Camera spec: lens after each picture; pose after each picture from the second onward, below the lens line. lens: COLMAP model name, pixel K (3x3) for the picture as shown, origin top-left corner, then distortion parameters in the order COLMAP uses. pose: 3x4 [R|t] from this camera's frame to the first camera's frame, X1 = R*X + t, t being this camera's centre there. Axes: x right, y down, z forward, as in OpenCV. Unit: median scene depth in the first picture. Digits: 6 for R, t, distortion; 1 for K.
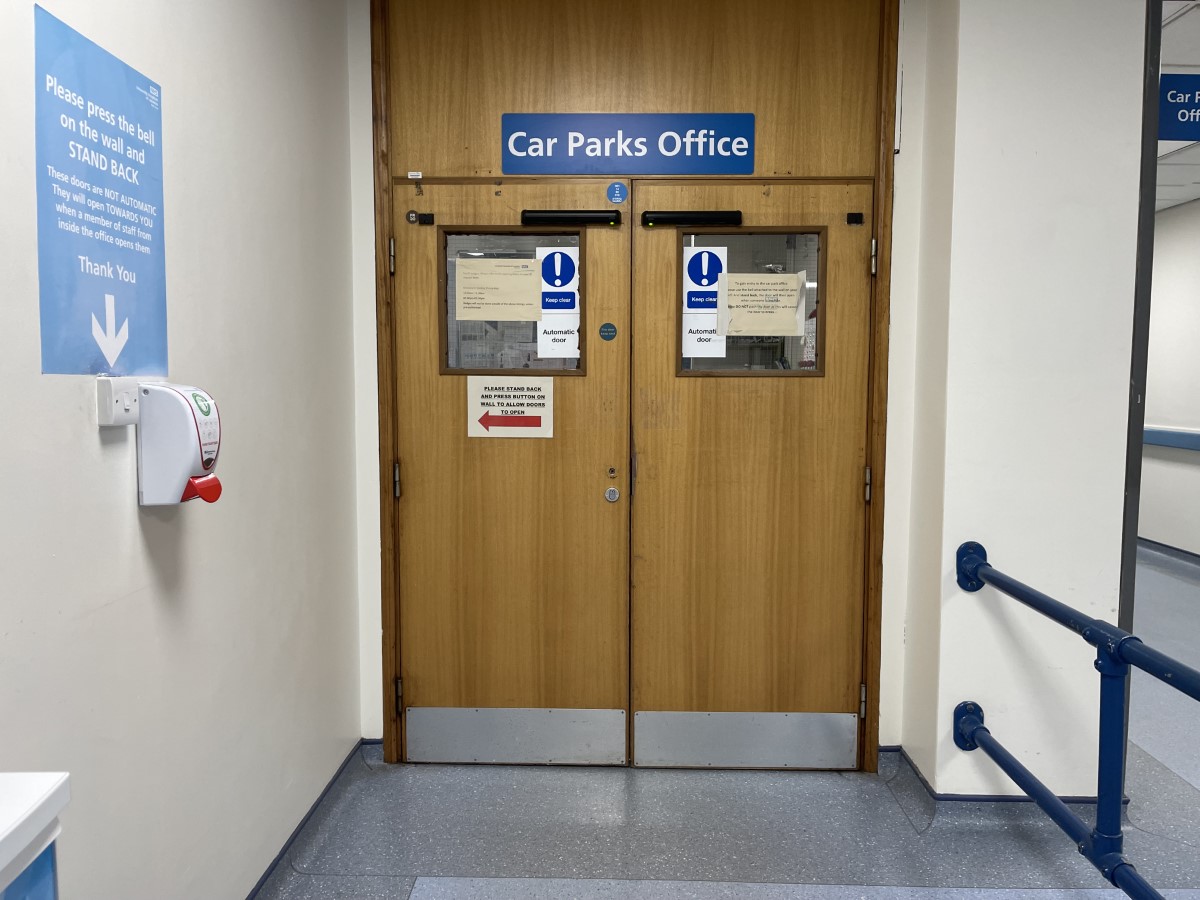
lens RADIAL K [[911.2, 0, 594.3], [0, 911.2, 451.4], [0, 0, 1]] dist [0.056788, -0.065392]
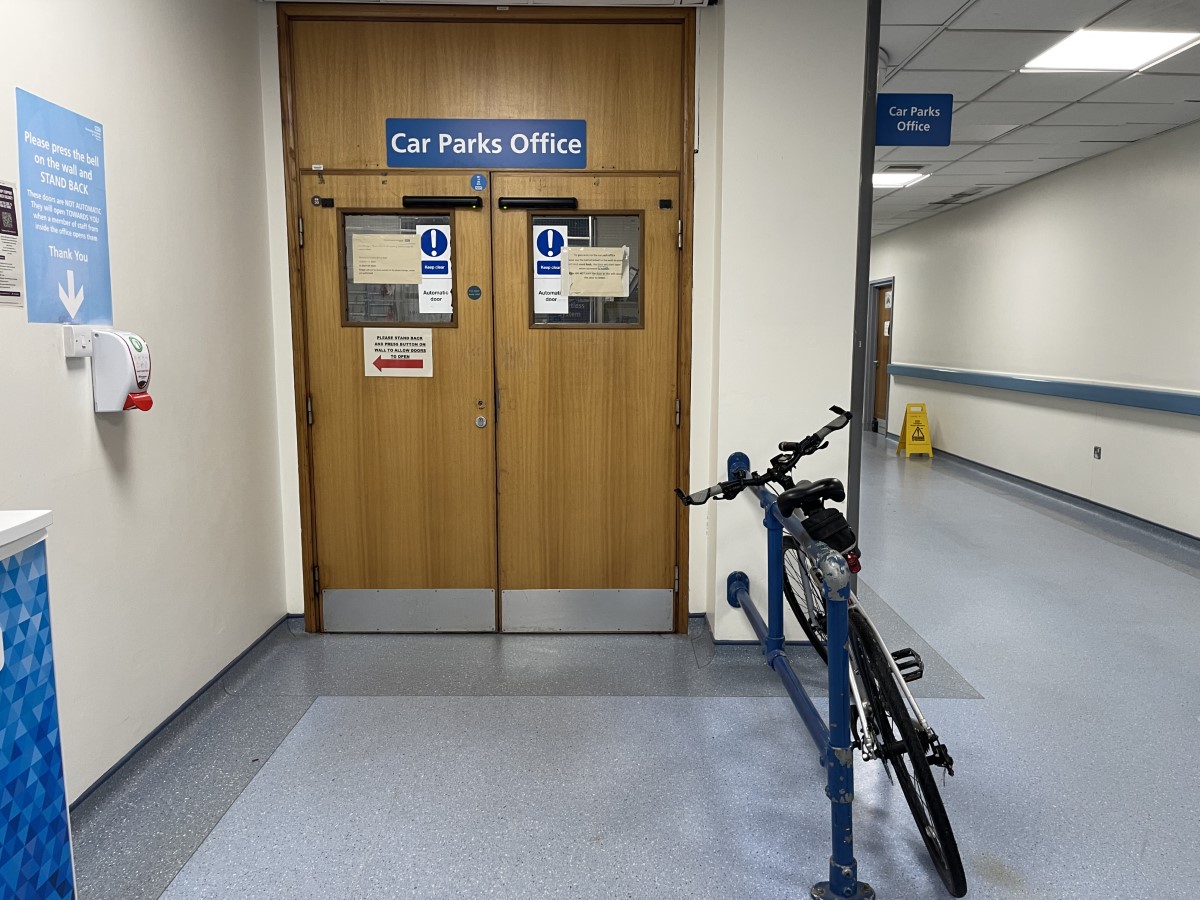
lens RADIAL K [[911.2, 0, 604.0], [0, 911.2, 454.6], [0, 0, 1]] dist [0.056788, -0.065392]
pose [[0.999628, -0.005716, 0.026658, 0.160578], [0.004384, 0.998751, 0.049774, 0.031287], [-0.026909, -0.049639, 0.998405, -0.287257]]
